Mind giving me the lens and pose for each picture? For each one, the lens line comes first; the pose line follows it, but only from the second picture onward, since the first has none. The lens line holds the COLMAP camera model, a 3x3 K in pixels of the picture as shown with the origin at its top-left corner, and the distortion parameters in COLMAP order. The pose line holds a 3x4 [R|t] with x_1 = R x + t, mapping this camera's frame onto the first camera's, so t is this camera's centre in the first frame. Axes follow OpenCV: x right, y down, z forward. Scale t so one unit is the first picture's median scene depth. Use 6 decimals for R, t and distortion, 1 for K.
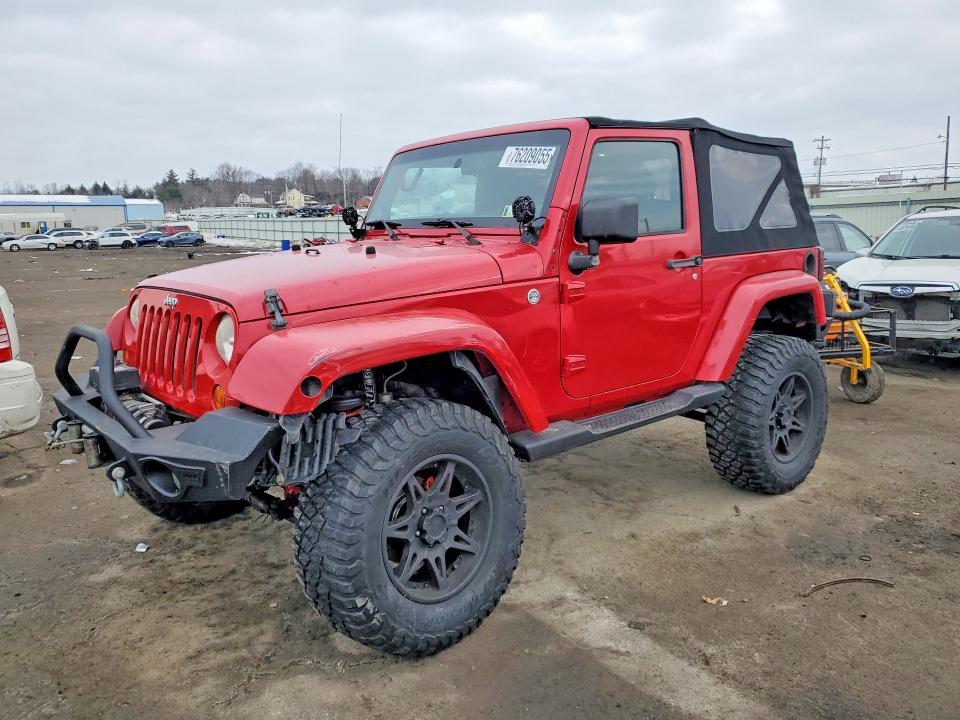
lens RADIAL K [[762.0, 0, 480.0], [0, 762.0, 360.0], [0, 0, 1]] dist [0.022946, 0.006137]
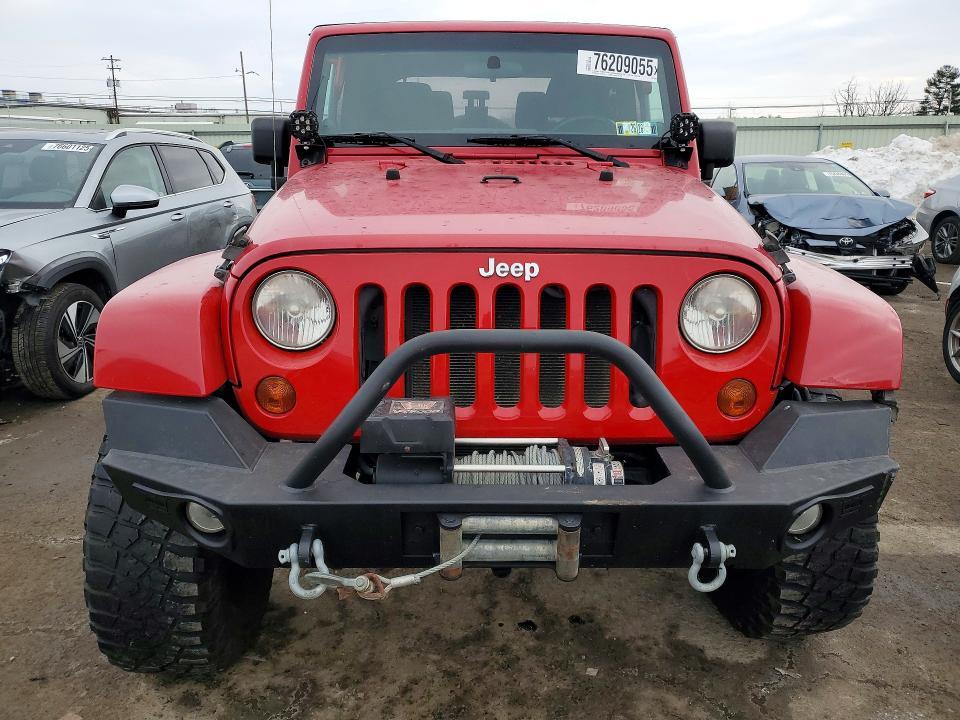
lens RADIAL K [[762.0, 0, 480.0], [0, 762.0, 360.0], [0, 0, 1]] dist [0.022946, 0.006137]
pose [[0.621538, -0.186563, 0.760845, -0.800466], [0.117435, 0.982443, 0.144966, -0.084978], [-0.774532, -0.000752, 0.632534, 0.597025]]
